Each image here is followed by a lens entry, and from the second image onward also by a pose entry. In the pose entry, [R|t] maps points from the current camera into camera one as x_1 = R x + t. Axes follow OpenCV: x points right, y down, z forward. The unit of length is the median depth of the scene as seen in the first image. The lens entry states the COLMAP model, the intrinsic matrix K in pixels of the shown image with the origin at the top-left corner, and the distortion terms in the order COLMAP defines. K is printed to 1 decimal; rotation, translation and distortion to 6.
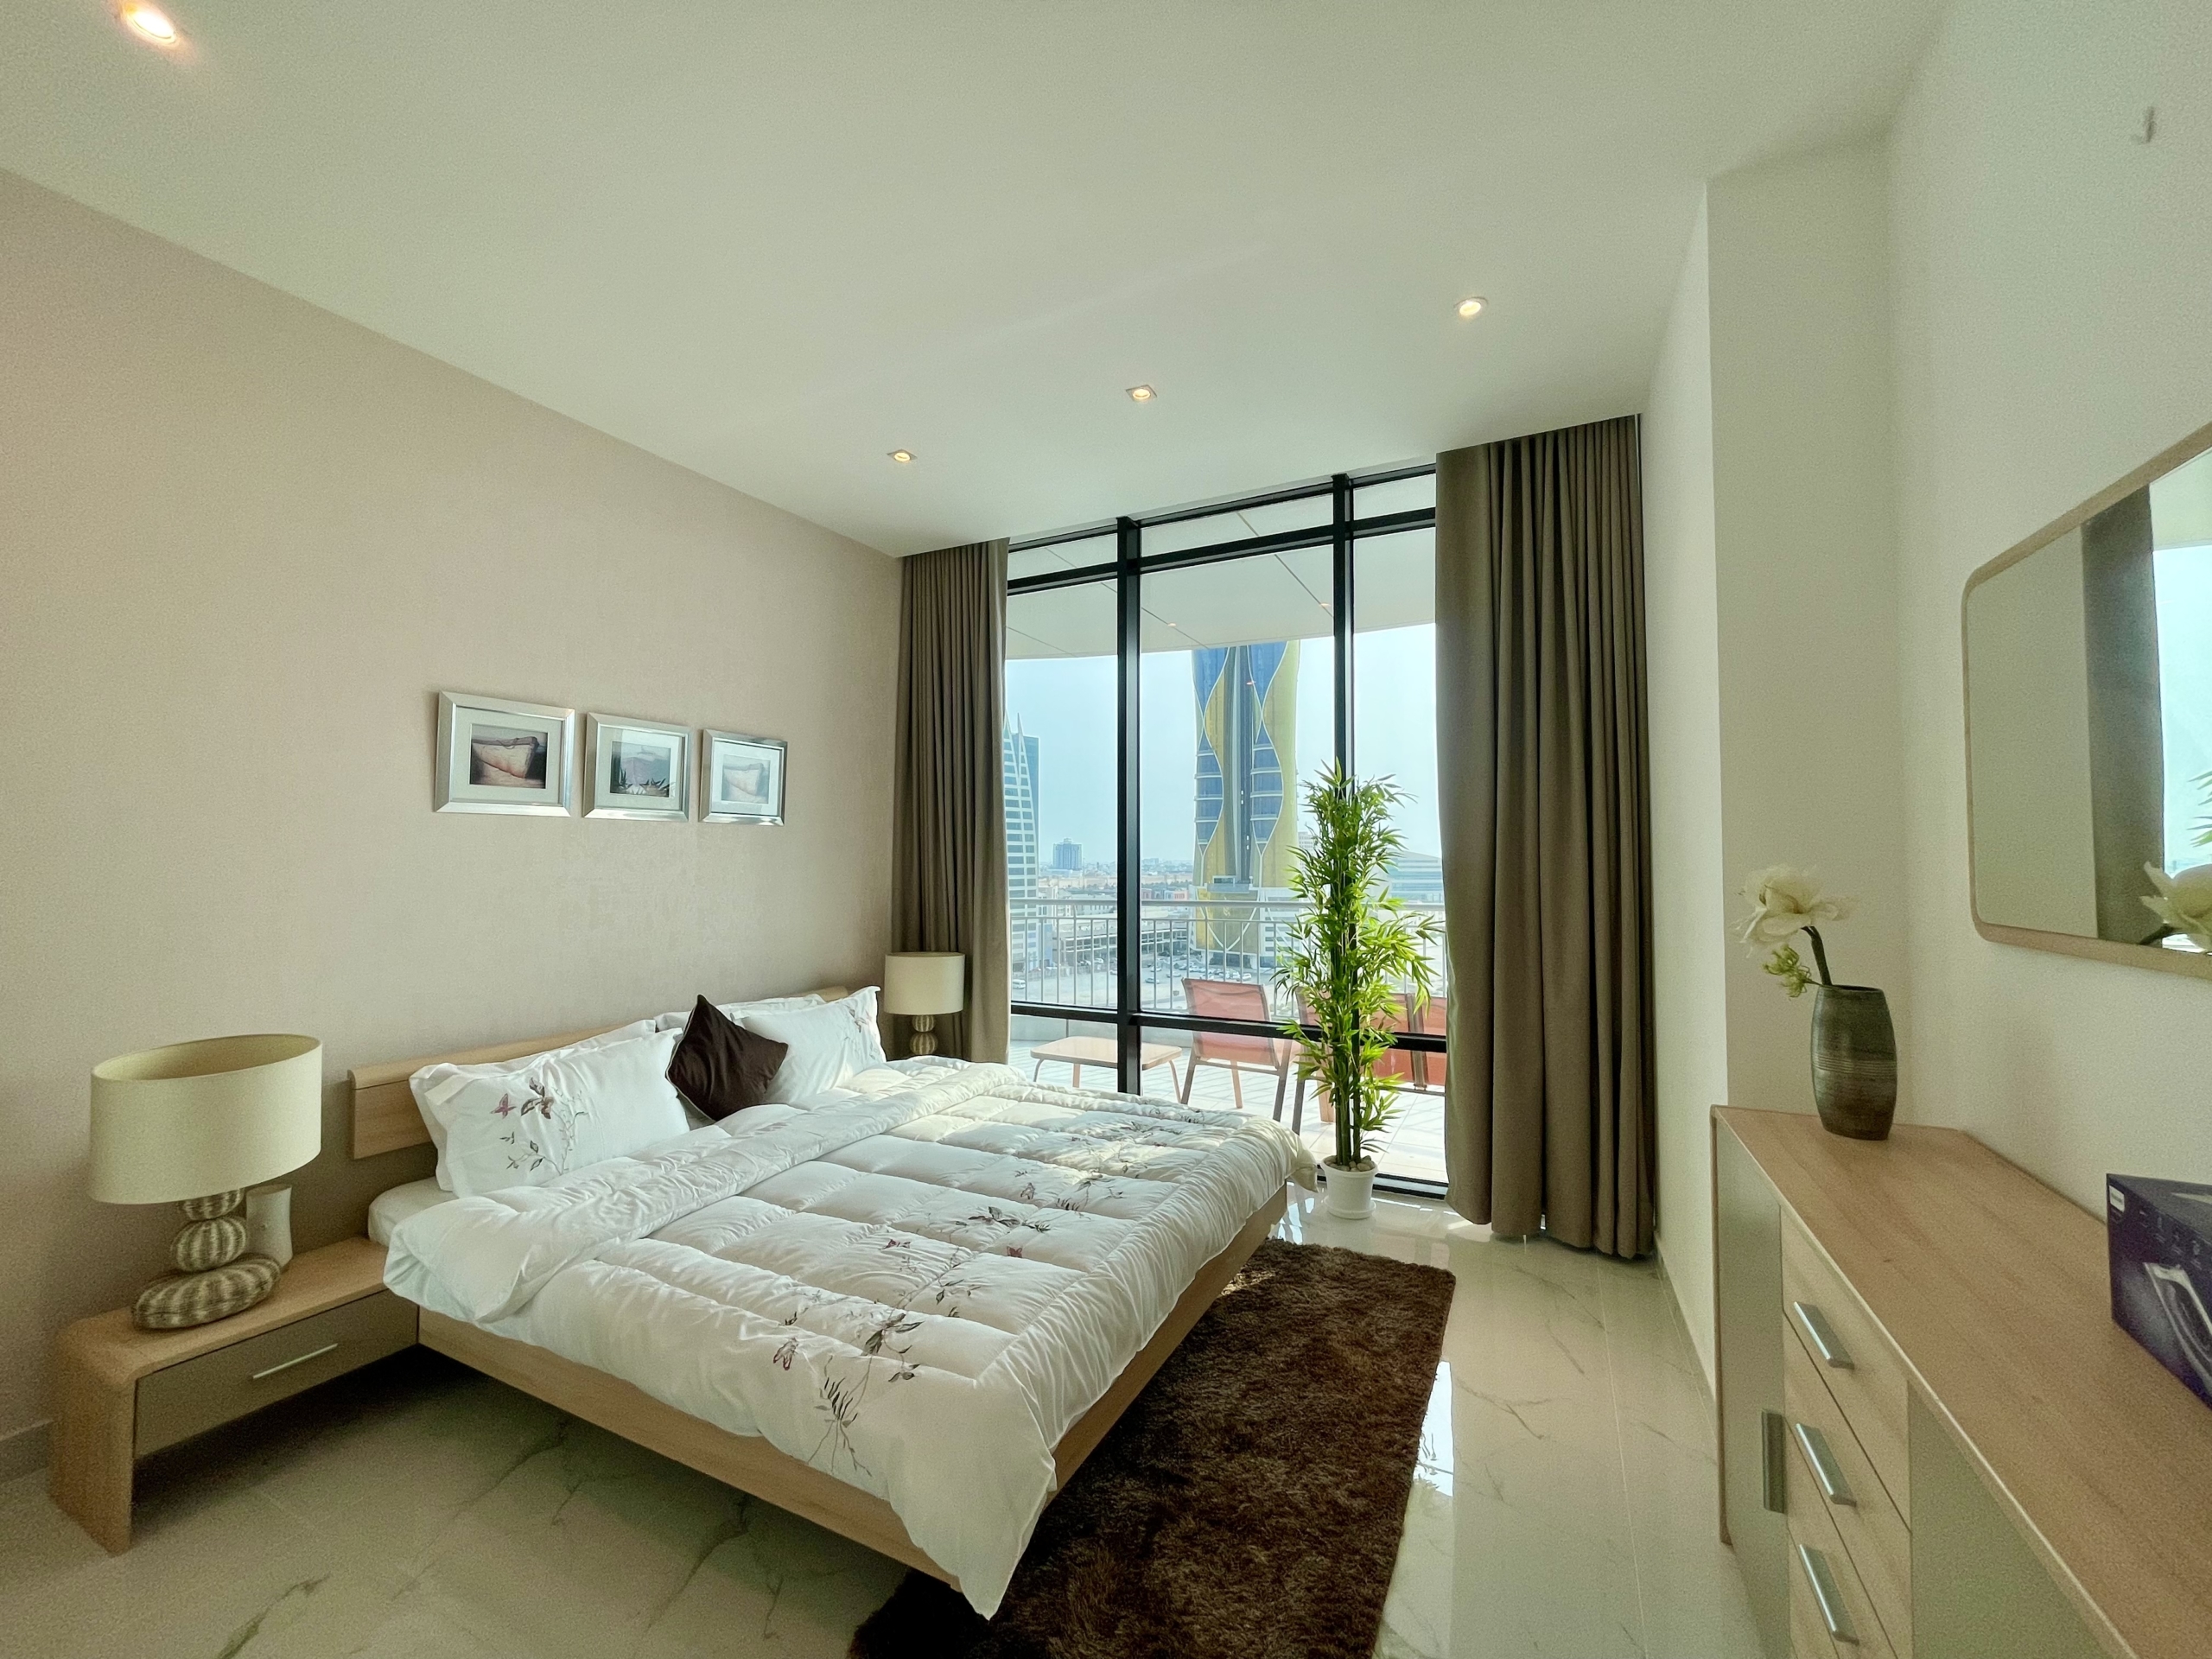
lens RADIAL K [[890.3, 0, 1106.0], [0, 890.3, 829.5], [0, 0, 1]] dist [-0.000407, -0.000020]
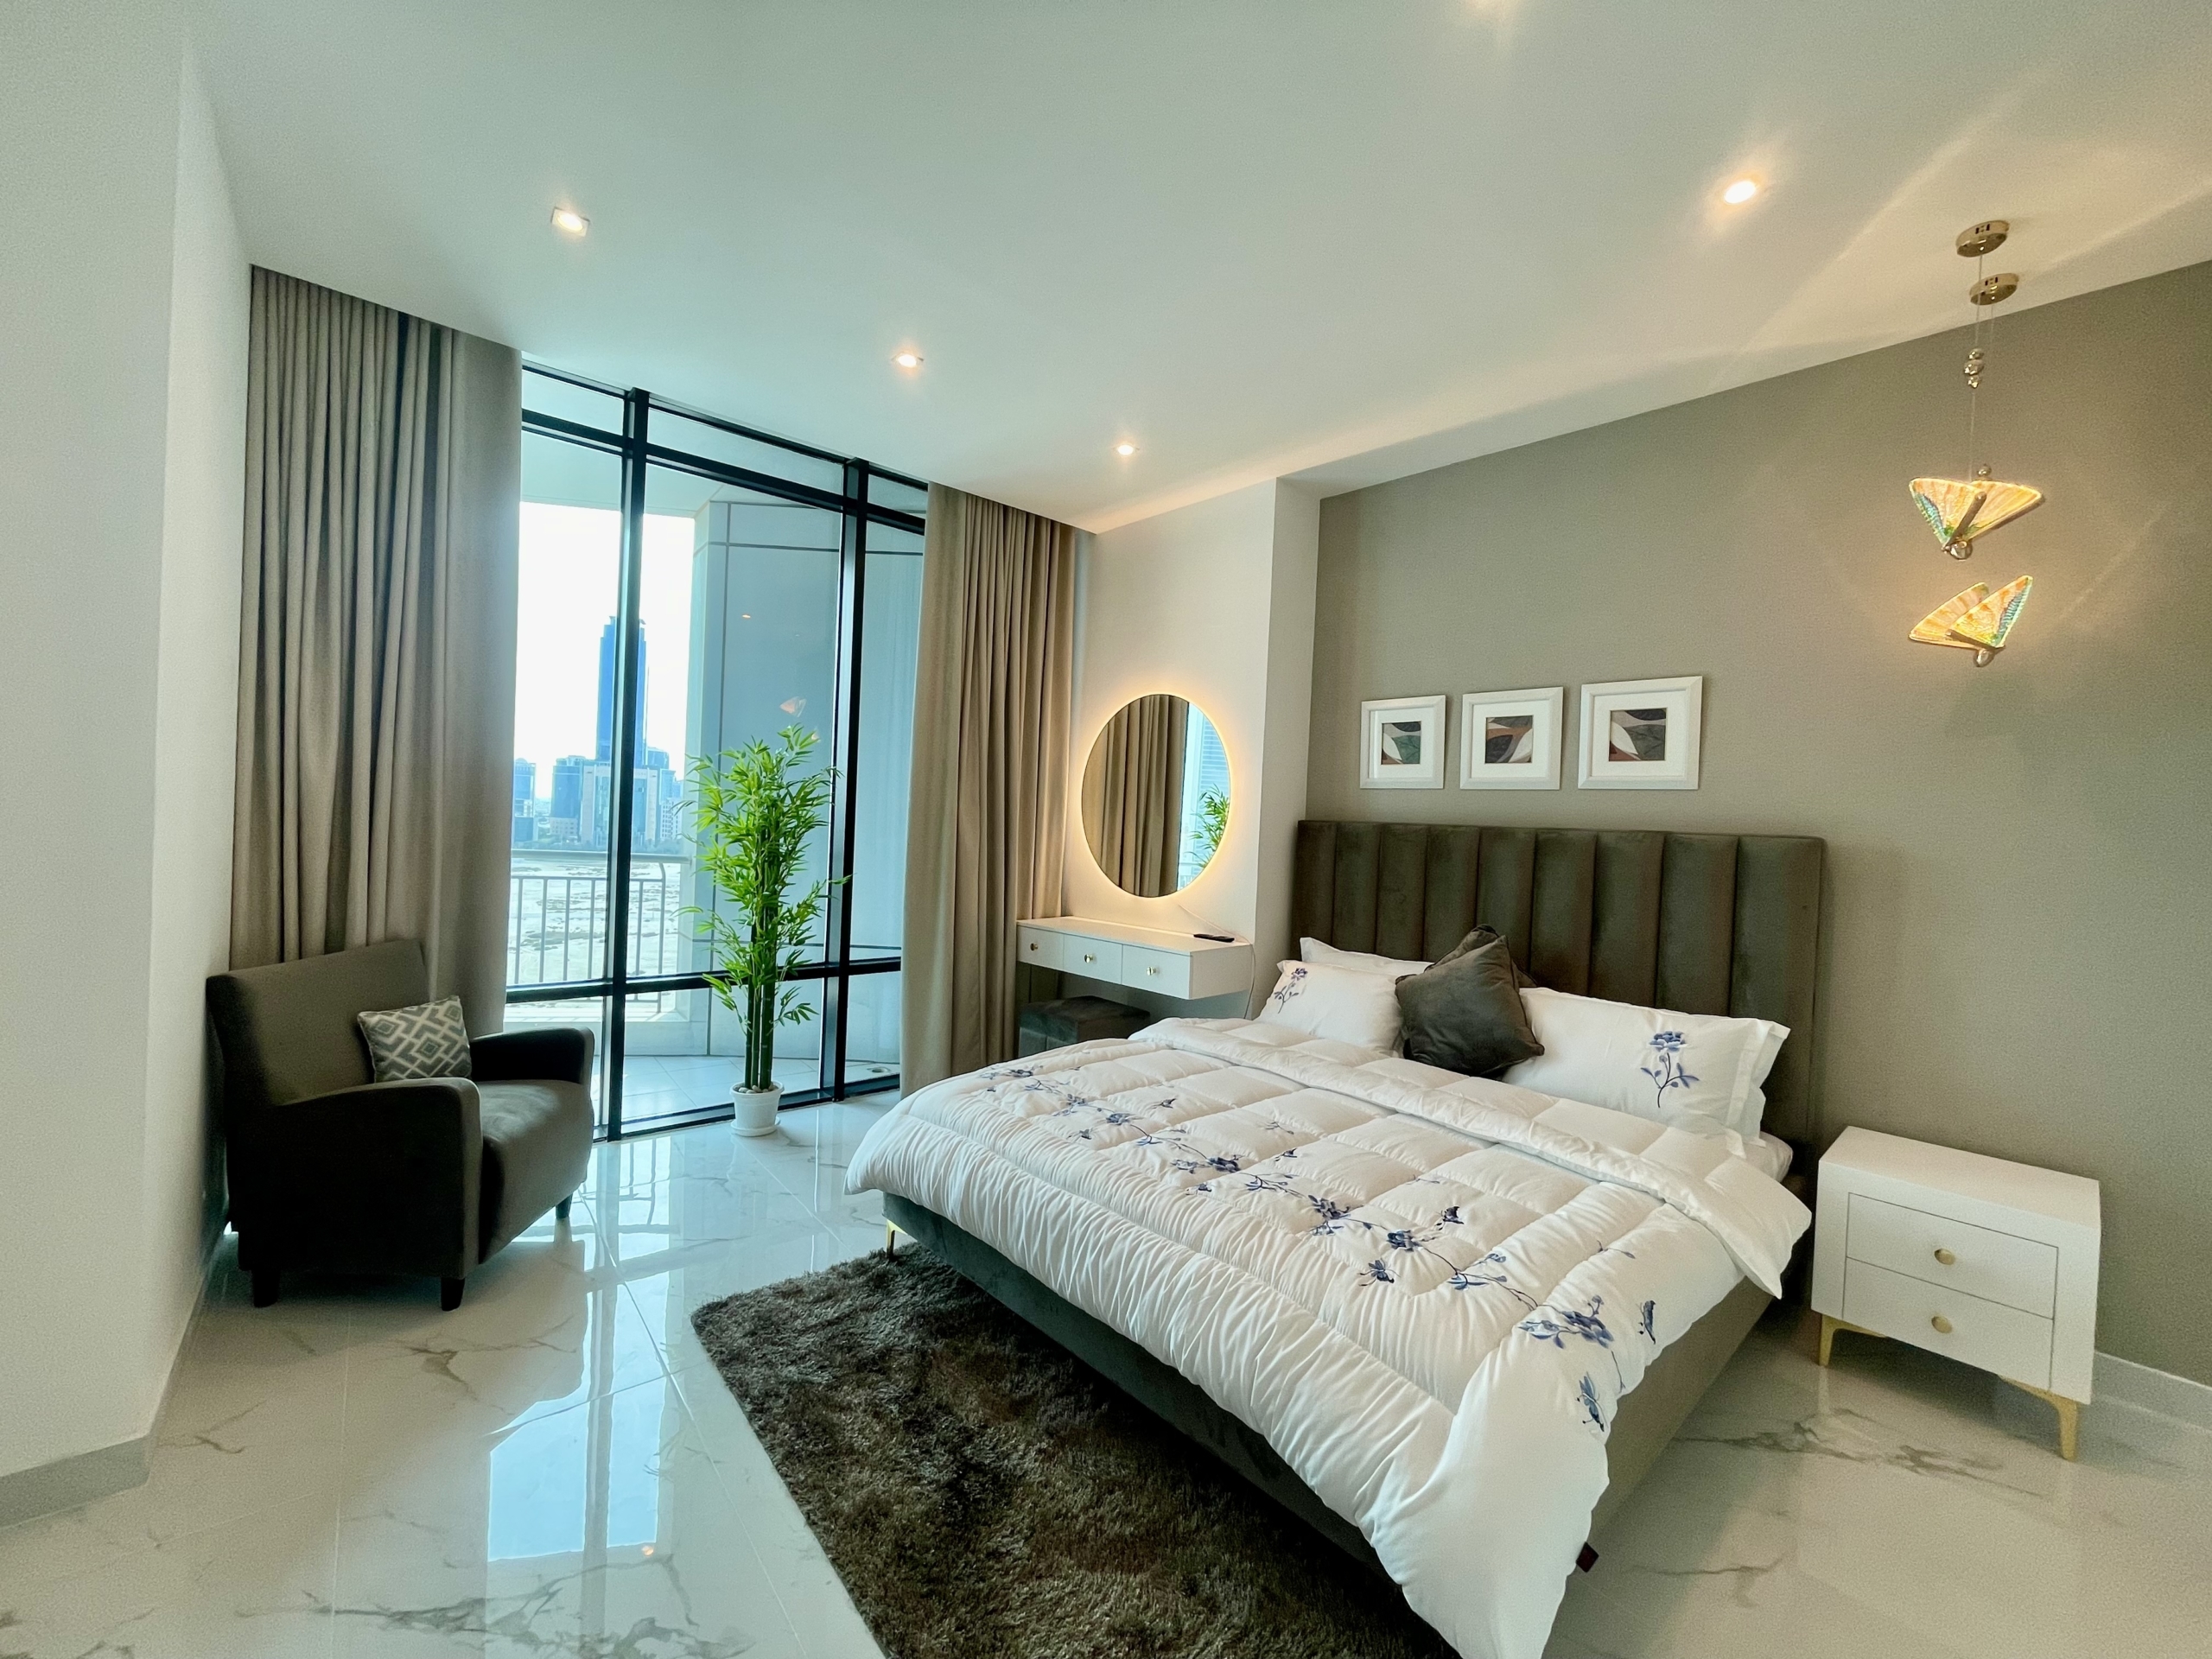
lens RADIAL K [[890.3, 0, 1106.0], [0, 890.3, 829.5], [0, 0, 1]] dist [-0.000407, -0.000020]
pose [[0.363599, 0.004692, 0.931544, -0.657932], [-0.071203, 0.997202, 0.022770, 0.009136], [-0.928830, -0.074608, 0.362916, 0.303838]]
